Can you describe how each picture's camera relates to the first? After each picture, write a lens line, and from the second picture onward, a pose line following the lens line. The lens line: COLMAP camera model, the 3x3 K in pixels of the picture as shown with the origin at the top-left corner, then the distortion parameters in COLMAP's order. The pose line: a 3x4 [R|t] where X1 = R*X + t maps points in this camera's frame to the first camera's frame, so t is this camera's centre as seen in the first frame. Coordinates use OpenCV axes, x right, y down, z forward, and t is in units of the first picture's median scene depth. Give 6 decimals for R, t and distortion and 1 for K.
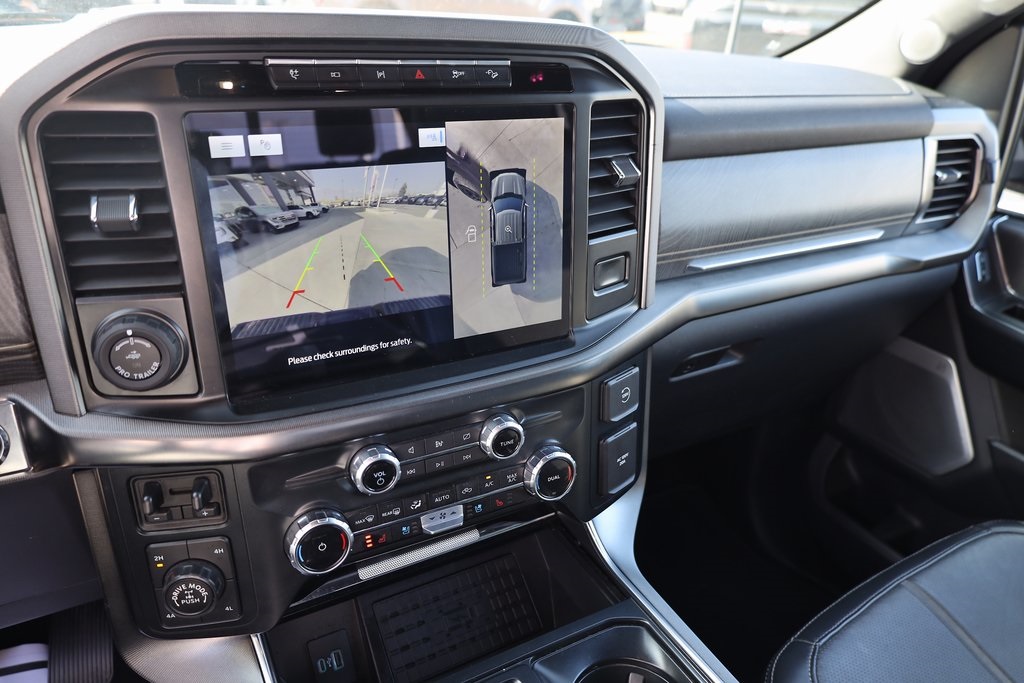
lens RADIAL K [[716.8, 0, 512.0], [0, 716.8, 341.5], [0, 0, 1]] dist [-0.001351, 0.001598]
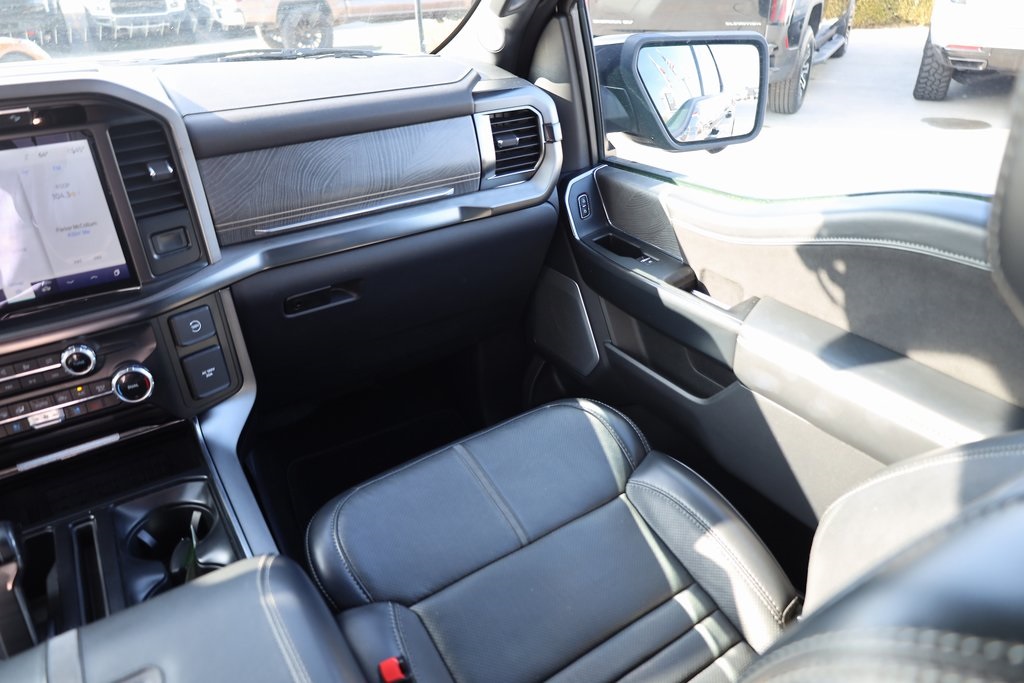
lens RADIAL K [[691.0, 0, 476.5], [0, 691.0, 350.0], [0, 0, 1]] dist [-0.002941, -0.000204]
pose [[0.995305, -0.096038, -0.012036, 0.726440], [0.096541, 0.993950, 0.052383, 0.102534], [0.006933, -0.053299, 0.998555, -0.373892]]
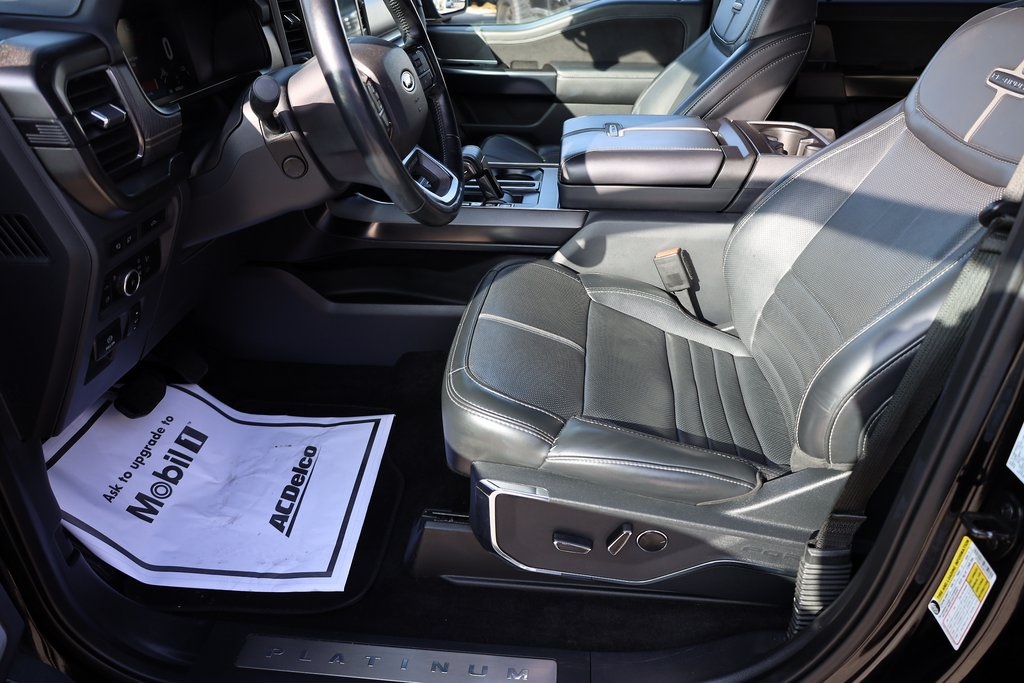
lens RADIAL K [[706.2, 0, 512.0], [0, 706.2, 341.5], [0, 0, 1]] dist [-0.008964, -0.003047]
pose [[0.577855, -0.452147, 0.679446, -1.668982], [0.392172, 0.883931, 0.254690, 0.376369], [-0.715741, 0.119286, 0.688103, -0.900804]]
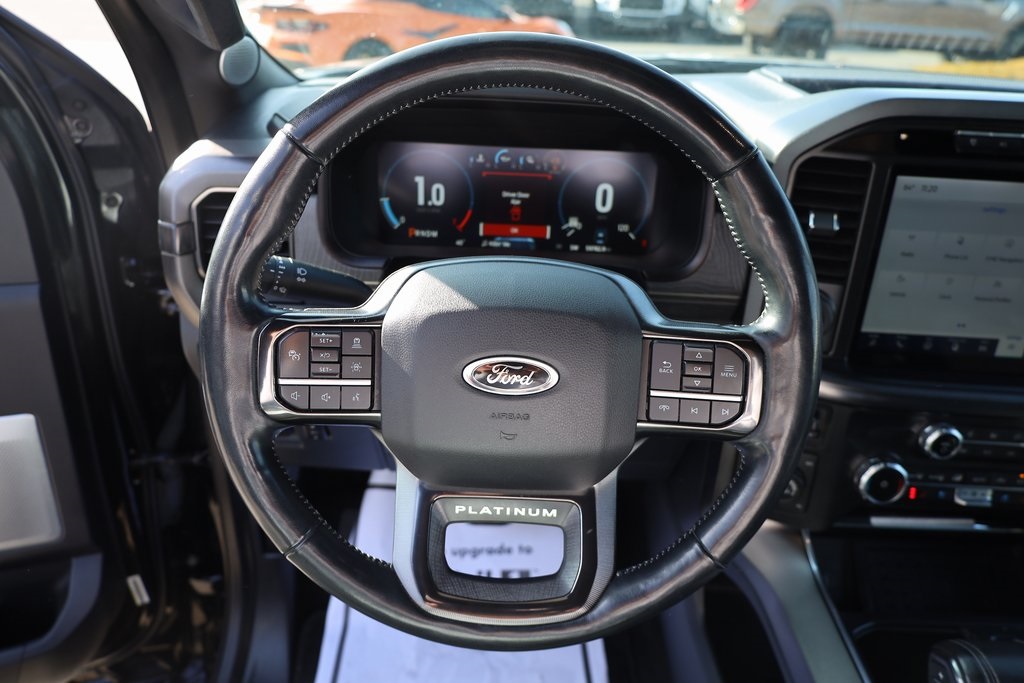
lens RADIAL K [[706.2, 0, 512.0], [0, 706.2, 341.5], [0, 0, 1]] dist [-0.008964, -0.003047]
pose [[0.863587, 0.222930, -0.452238, -0.261177], [-0.220919, 0.973563, 0.058053, 0.081134], [0.453224, 0.049774, 0.890006, -0.406906]]
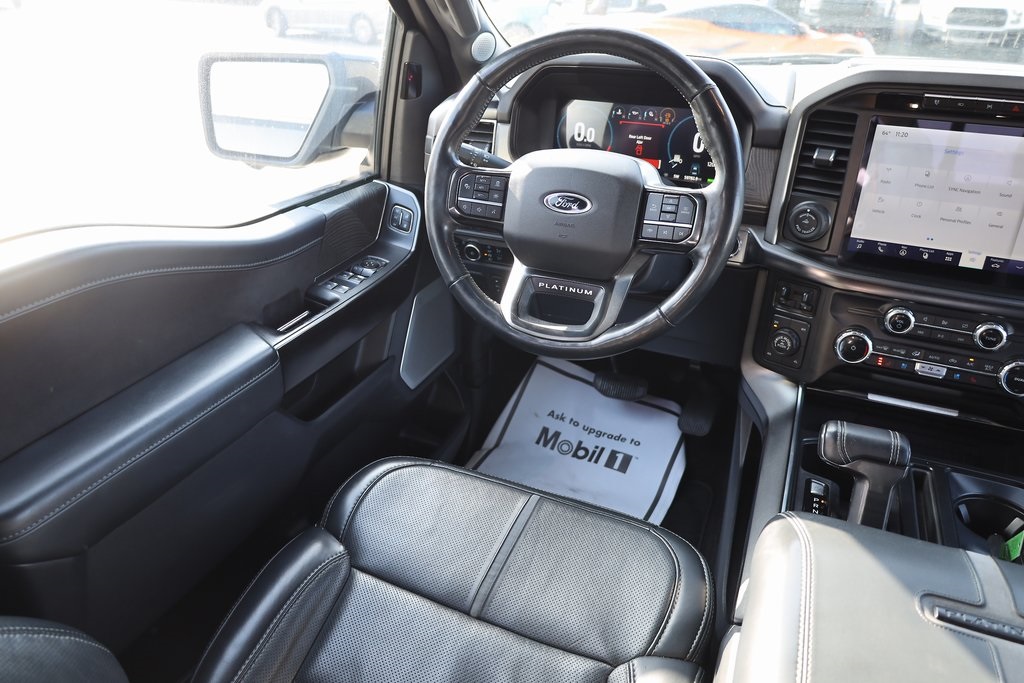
lens RADIAL K [[676.5, 0, 512.0], [0, 676.5, 341.5], [0, 0, 1]] dist [-0.018780, 0.001652]
pose [[0.606090, 0.335134, -0.721346, 0.369625], [-0.334444, 0.930213, 0.151166, 0.241069], [0.721667, 0.149629, 0.675876, -0.679867]]
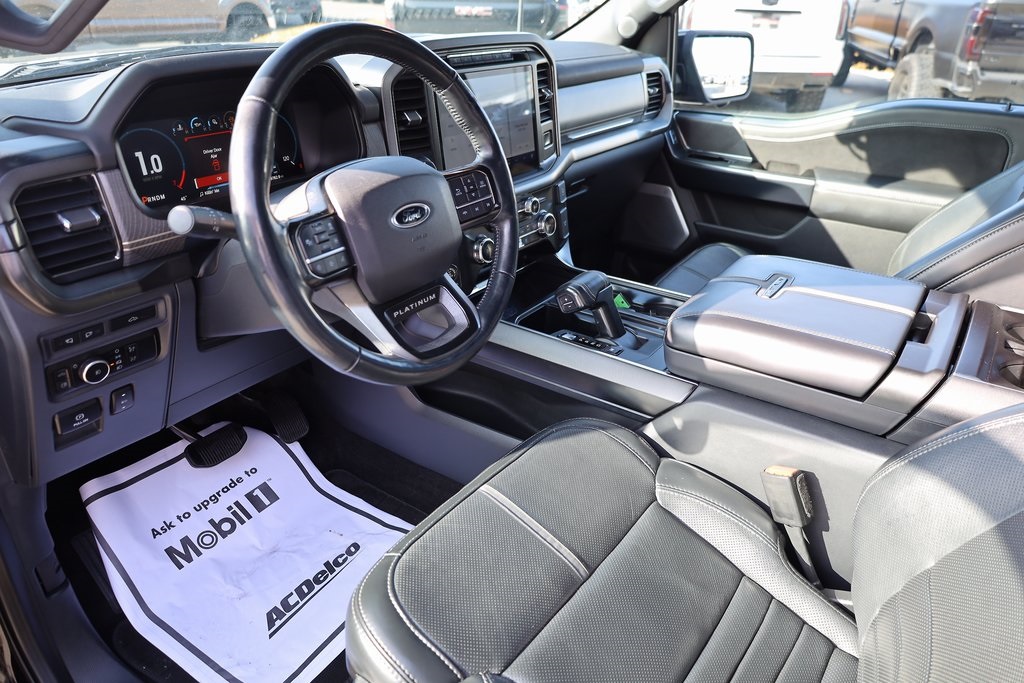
lens RADIAL K [[706.2, 0, 512.0], [0, 706.2, 341.5], [0, 0, 1]] dist [-0.008964, -0.003047]
pose [[0.910105, -0.224619, 0.348217, -0.882286], [0.218430, 0.974157, 0.057495, 0.373763], [-0.352133, 0.023735, 0.935649, -1.038101]]
